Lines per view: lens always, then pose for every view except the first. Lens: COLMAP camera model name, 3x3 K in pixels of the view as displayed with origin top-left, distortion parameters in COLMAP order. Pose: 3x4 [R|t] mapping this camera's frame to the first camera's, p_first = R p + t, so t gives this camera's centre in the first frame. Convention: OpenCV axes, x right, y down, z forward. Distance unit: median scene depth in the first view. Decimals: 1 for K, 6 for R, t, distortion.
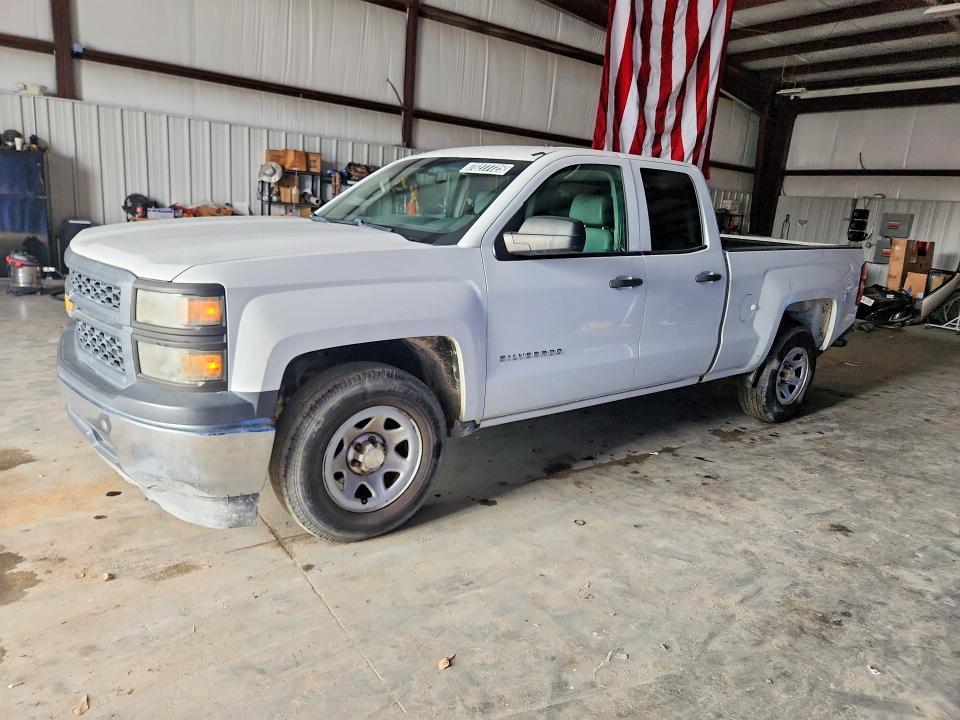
lens RADIAL K [[654.7, 0, 435.9], [0, 654.7, 389.3], [0, 0, 1]] dist [-0.005533, -0.002454]
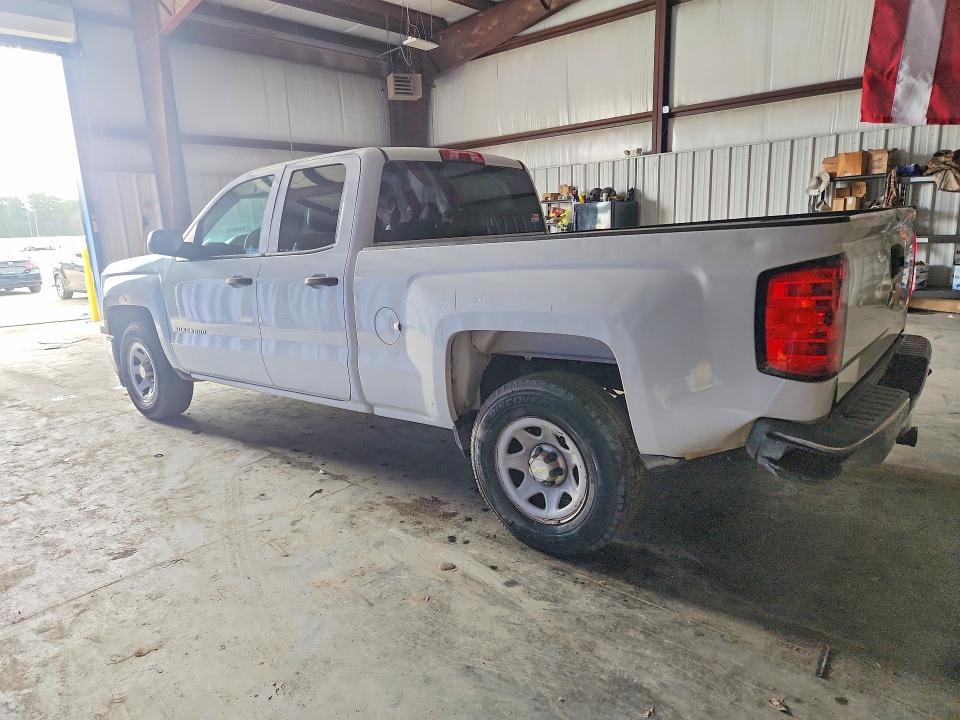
lens RADIAL K [[646.8, 0, 473.8], [0, 646.8, 363.0], [0, 0, 1]] dist [-0.002626, -0.003973]
pose [[0.205884, 0.111513, -0.972202, 1.016191], [-0.195513, 0.978143, 0.070790, -0.130396], [0.958846, 0.175504, 0.223186, 0.785866]]
